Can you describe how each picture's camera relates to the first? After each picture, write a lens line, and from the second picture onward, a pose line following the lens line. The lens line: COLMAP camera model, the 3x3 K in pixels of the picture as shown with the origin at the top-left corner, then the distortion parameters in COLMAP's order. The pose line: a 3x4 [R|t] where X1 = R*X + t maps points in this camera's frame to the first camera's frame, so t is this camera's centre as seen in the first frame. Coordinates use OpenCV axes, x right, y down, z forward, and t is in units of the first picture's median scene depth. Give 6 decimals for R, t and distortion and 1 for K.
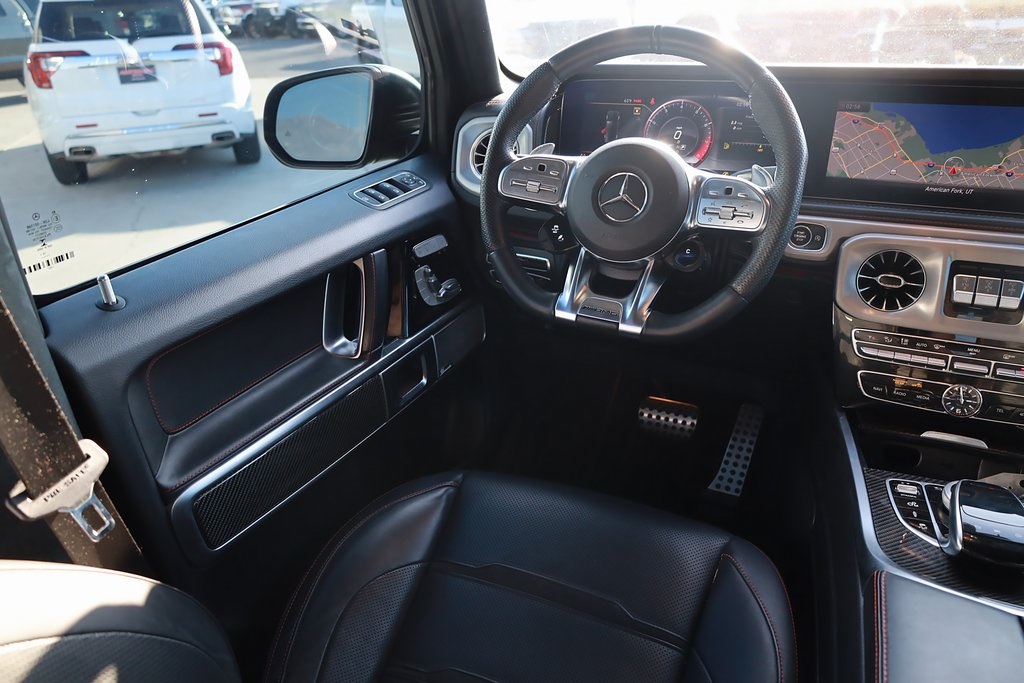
lens RADIAL K [[689.8, 0, 515.0], [0, 689.8, 349.2], [0, 0, 1]] dist [-0.016611, 0.000359]
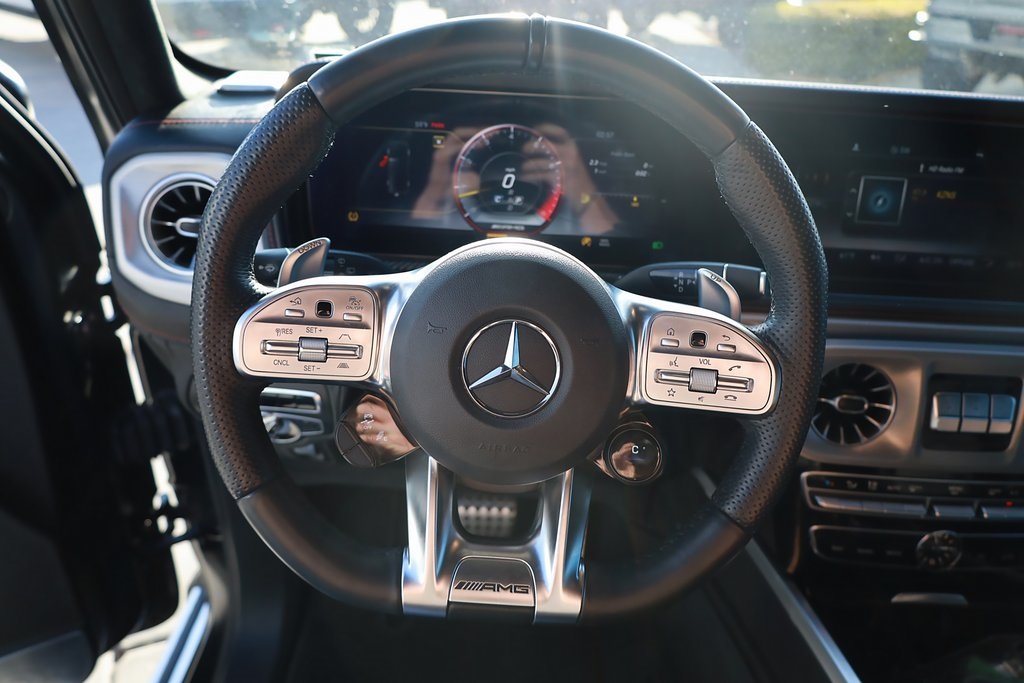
lens RADIAL K [[689.8, 0, 503.5], [0, 689.8, 348.7], [0, 0, 1]] dist [-0.016611, 0.000359]
pose [[0.908015, -0.141865, 0.394186, -0.043639], [0.114061, 0.989090, 0.093226, -0.261330], [-0.403111, -0.039690, 0.914290, 0.502591]]
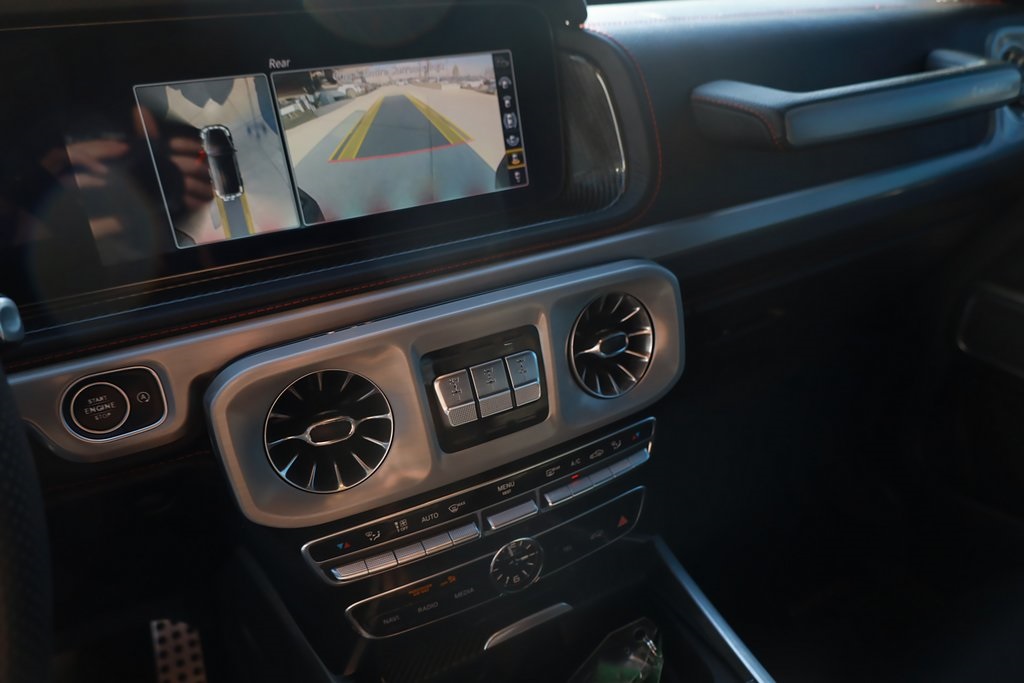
lens RADIAL K [[689.8, 0, 511.8], [0, 689.8, 343.8], [0, 0, 1]] dist [-0.016611, 0.000359]
pose [[0.606785, -0.389774, 0.692740, 0.312732], [0.349116, 0.913642, 0.208269, -0.211680], [-0.714094, 0.115472, 0.690460, 0.566747]]
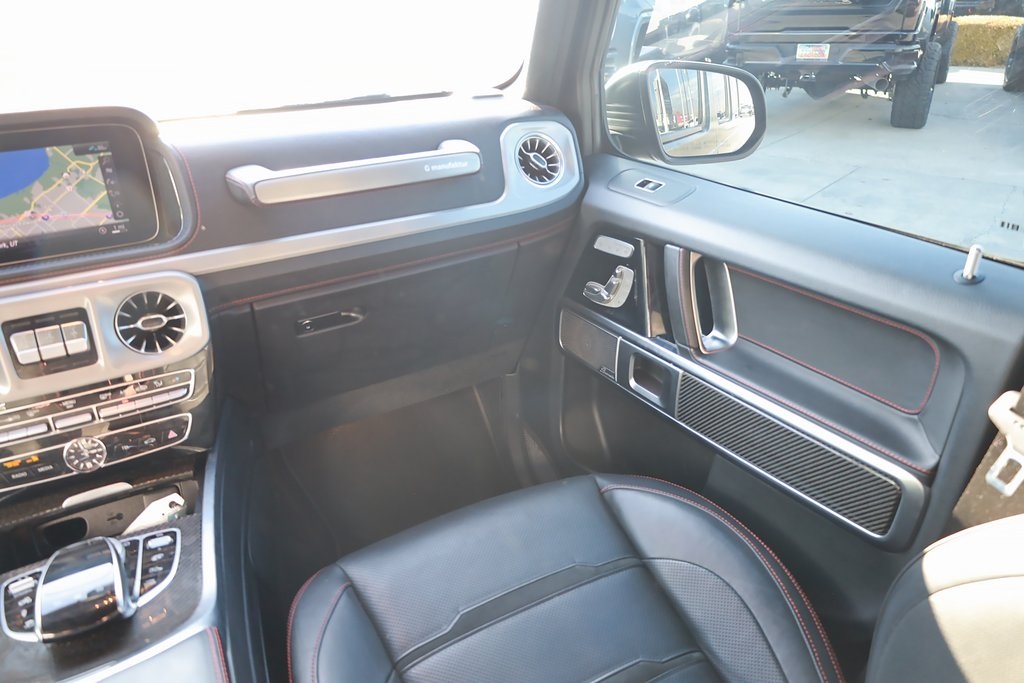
lens RADIAL K [[689.8, 0, 518.2], [0, 689.8, 345.0], [0, 0, 1]] dist [-0.016611, 0.000359]
pose [[0.603927, -0.330114, 0.725463, 0.366489], [0.365611, 0.923526, 0.115879, 0.043365], [-0.708238, 0.195255, 0.678436, -0.098558]]
